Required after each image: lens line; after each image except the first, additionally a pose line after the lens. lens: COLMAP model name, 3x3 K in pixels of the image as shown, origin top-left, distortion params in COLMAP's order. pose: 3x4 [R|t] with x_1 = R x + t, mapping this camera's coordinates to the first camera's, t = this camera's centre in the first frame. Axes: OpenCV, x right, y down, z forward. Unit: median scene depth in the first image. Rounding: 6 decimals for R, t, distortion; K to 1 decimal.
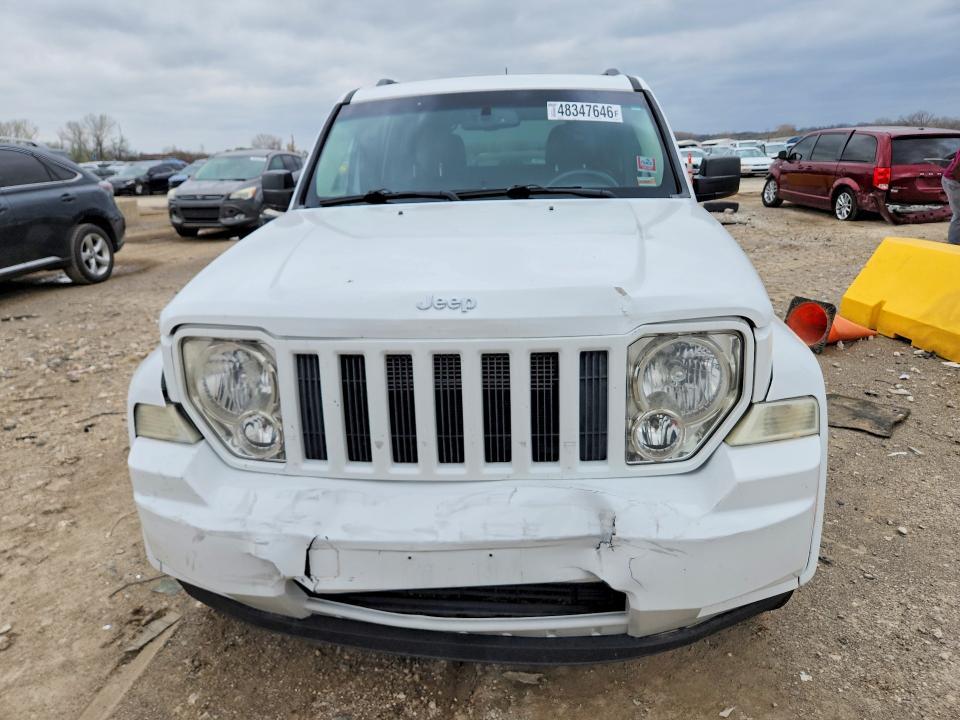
lens RADIAL K [[703.8, 0, 447.1], [0, 703.8, 357.7], [0, 0, 1]] dist [0.003198, -0.004759]
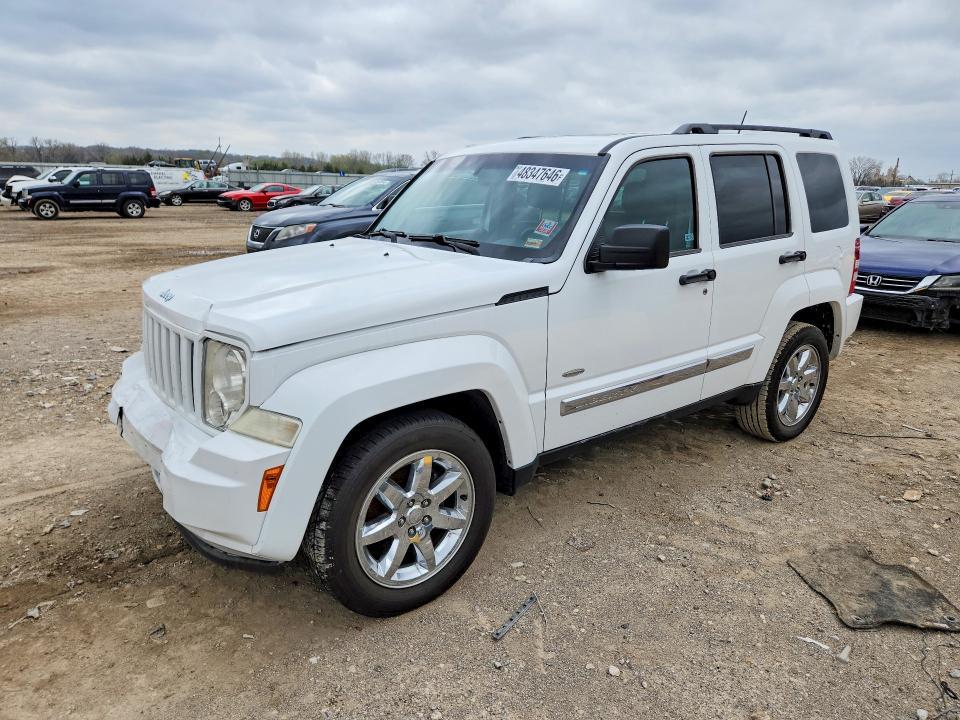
lens RADIAL K [[703.8, 0, 447.1], [0, 703.8, 357.7], [0, 0, 1]] dist [0.003198, -0.004759]
pose [[0.612525, 0.221637, -0.758742, 0.160124], [-0.236089, 0.967368, 0.091986, -0.022835], [0.754370, 0.122787, 0.644863, 0.036028]]
